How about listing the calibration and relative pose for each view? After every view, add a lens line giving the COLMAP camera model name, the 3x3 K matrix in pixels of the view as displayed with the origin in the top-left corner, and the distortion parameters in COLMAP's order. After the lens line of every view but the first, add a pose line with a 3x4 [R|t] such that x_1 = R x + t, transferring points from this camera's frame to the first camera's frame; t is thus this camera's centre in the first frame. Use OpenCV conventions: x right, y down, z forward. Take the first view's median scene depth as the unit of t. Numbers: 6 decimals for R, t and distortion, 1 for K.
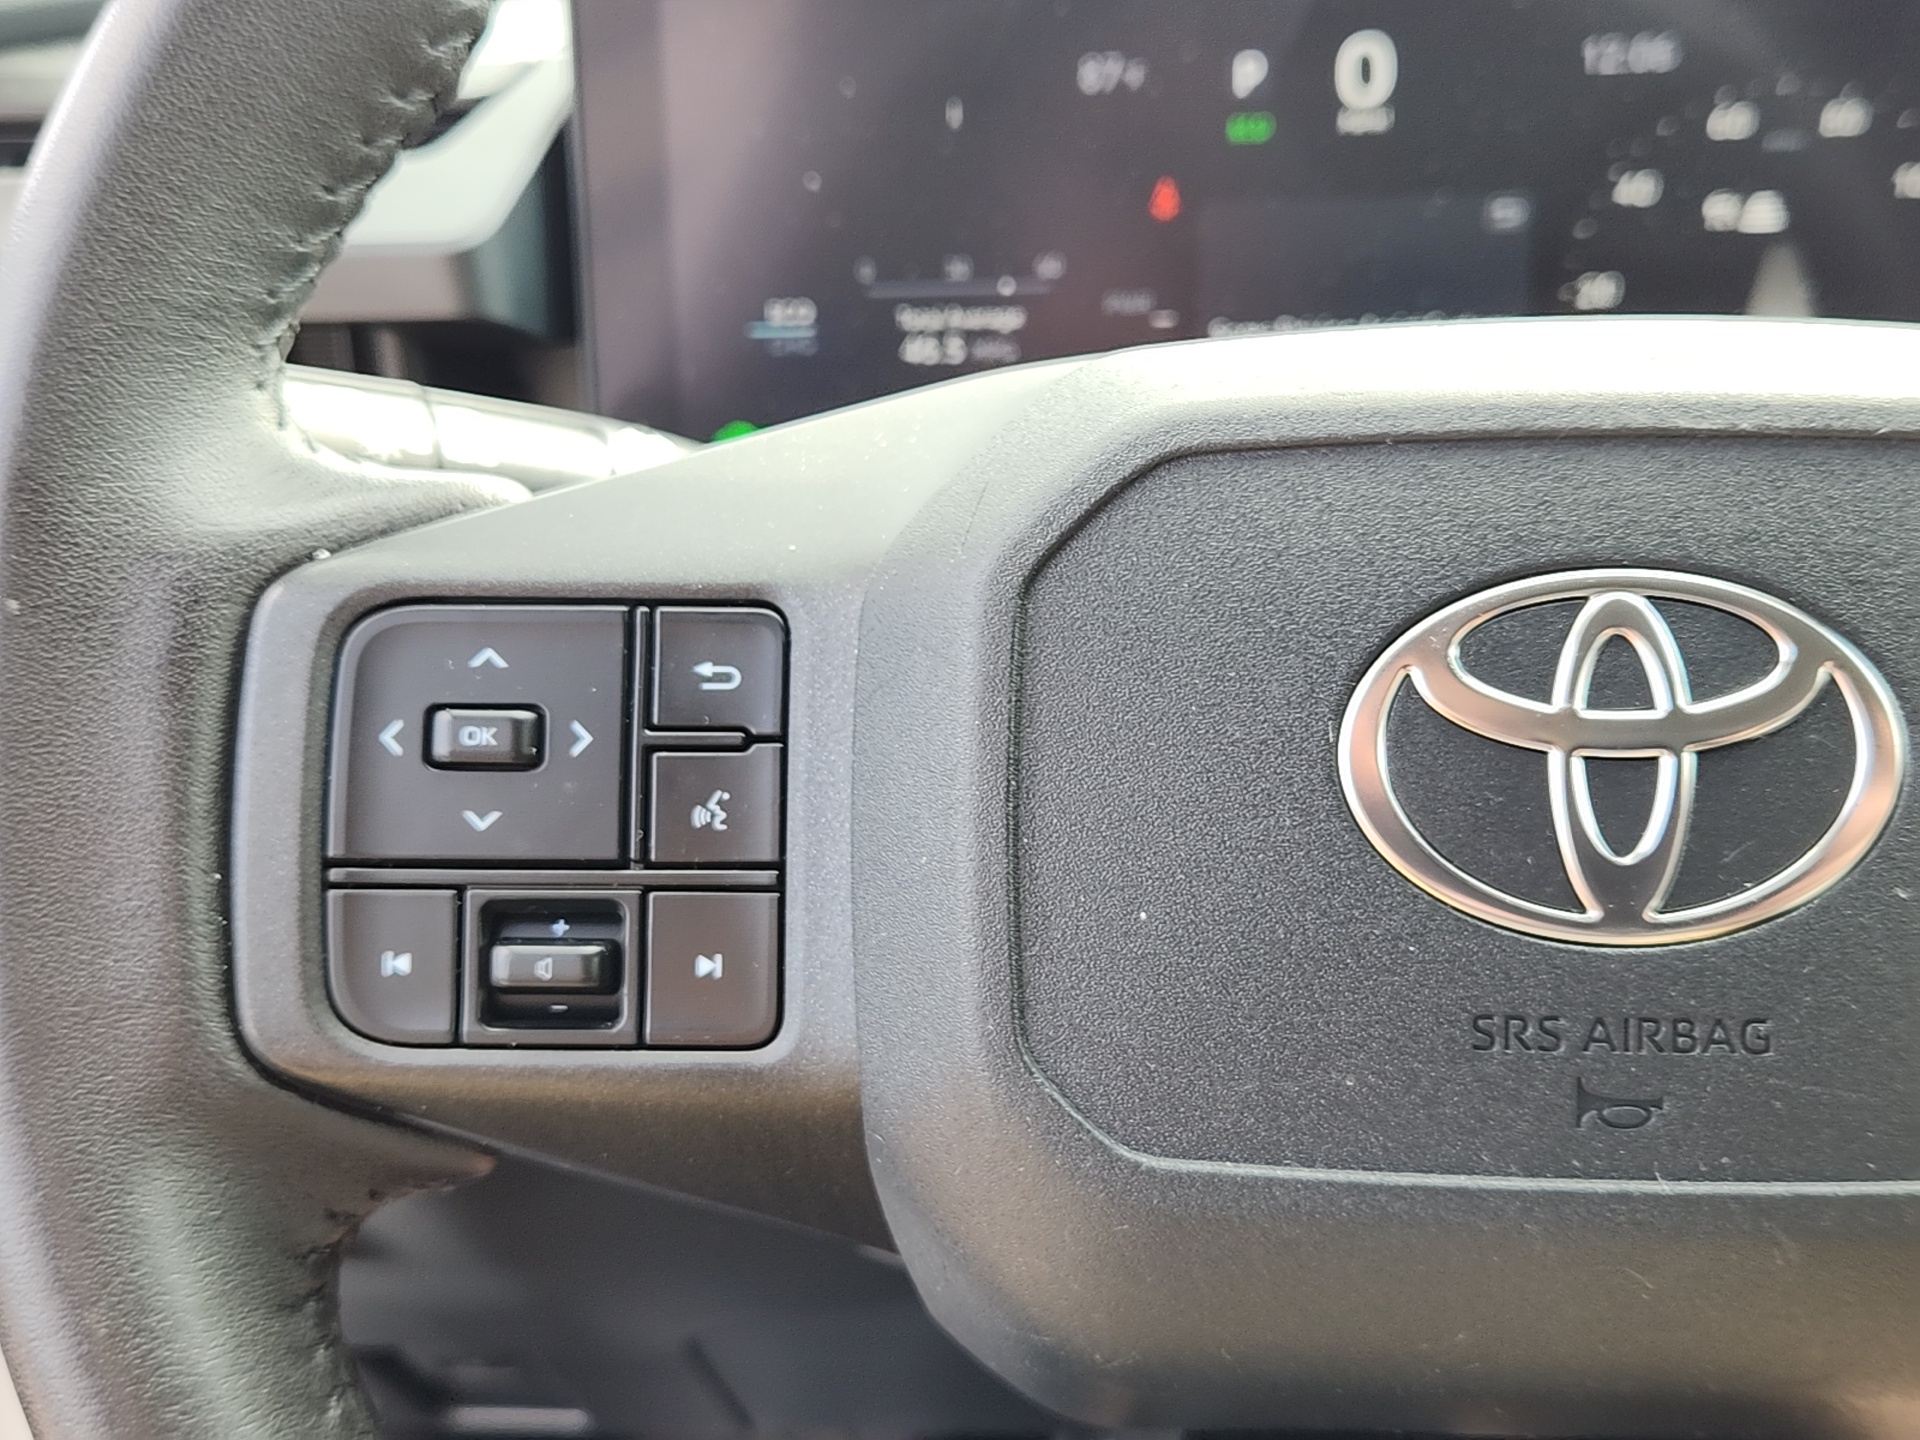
lens RADIAL K [[2006.3, 0, 975.2], [0, 2006.3, 721.2], [0, 0, 1]] dist [0.072099, -0.121551]
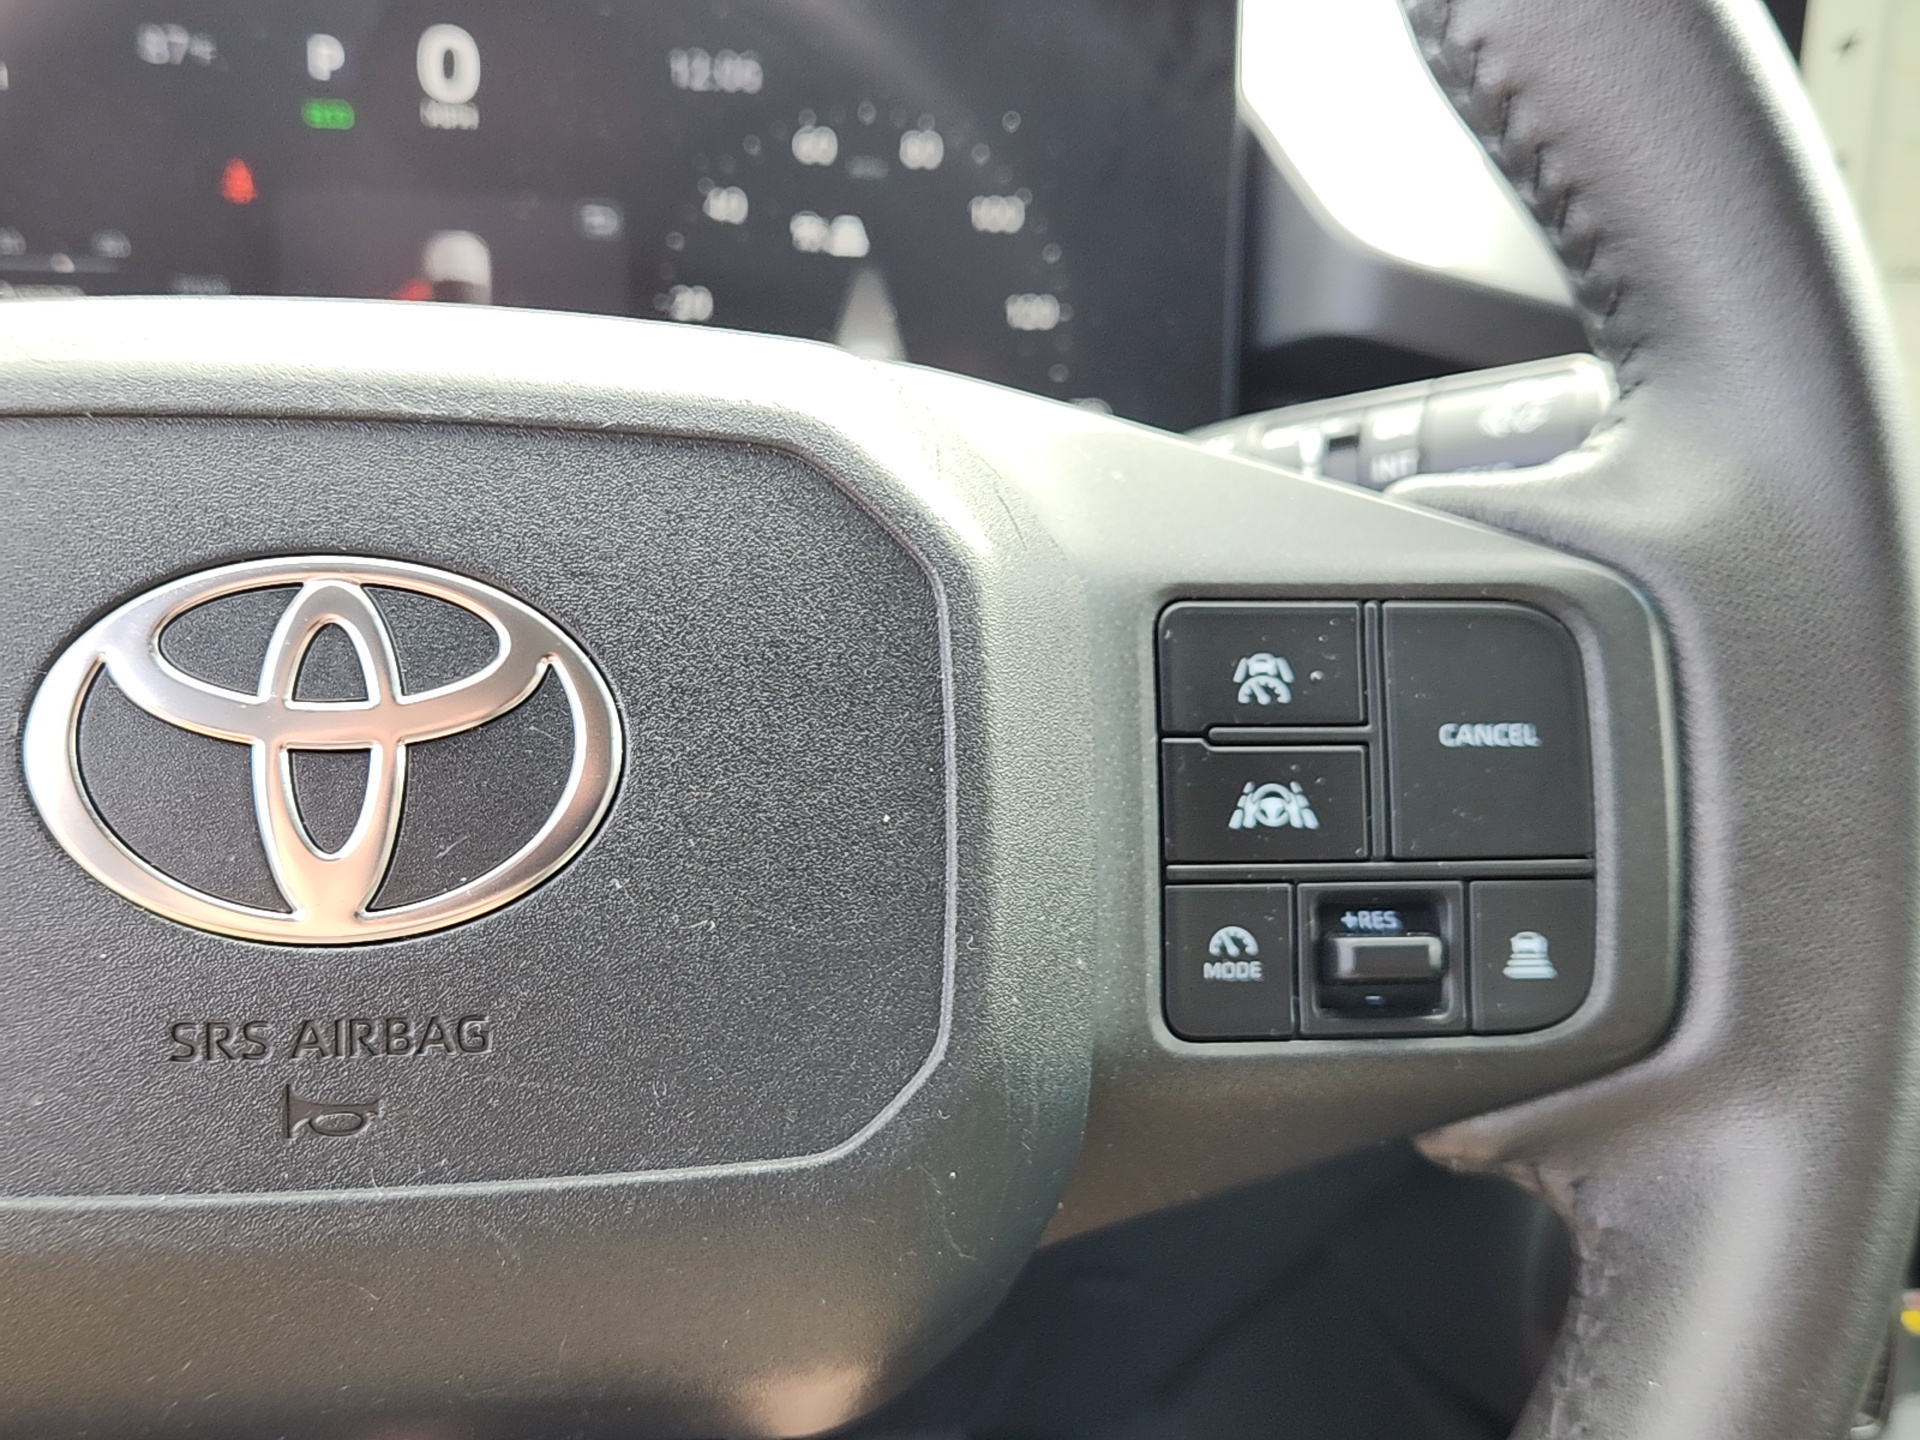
lens RADIAL K [[2006.3, 0, 975.2], [0, 2006.3, 721.2], [0, 0, 1]] dist [0.072099, -0.121551]
pose [[0.970547, 0.000929, 0.240912, 0.383422], [0.002481, 0.999901, -0.013850, 0.018094], [-0.240901, 0.014040, 0.970448, -0.010497]]
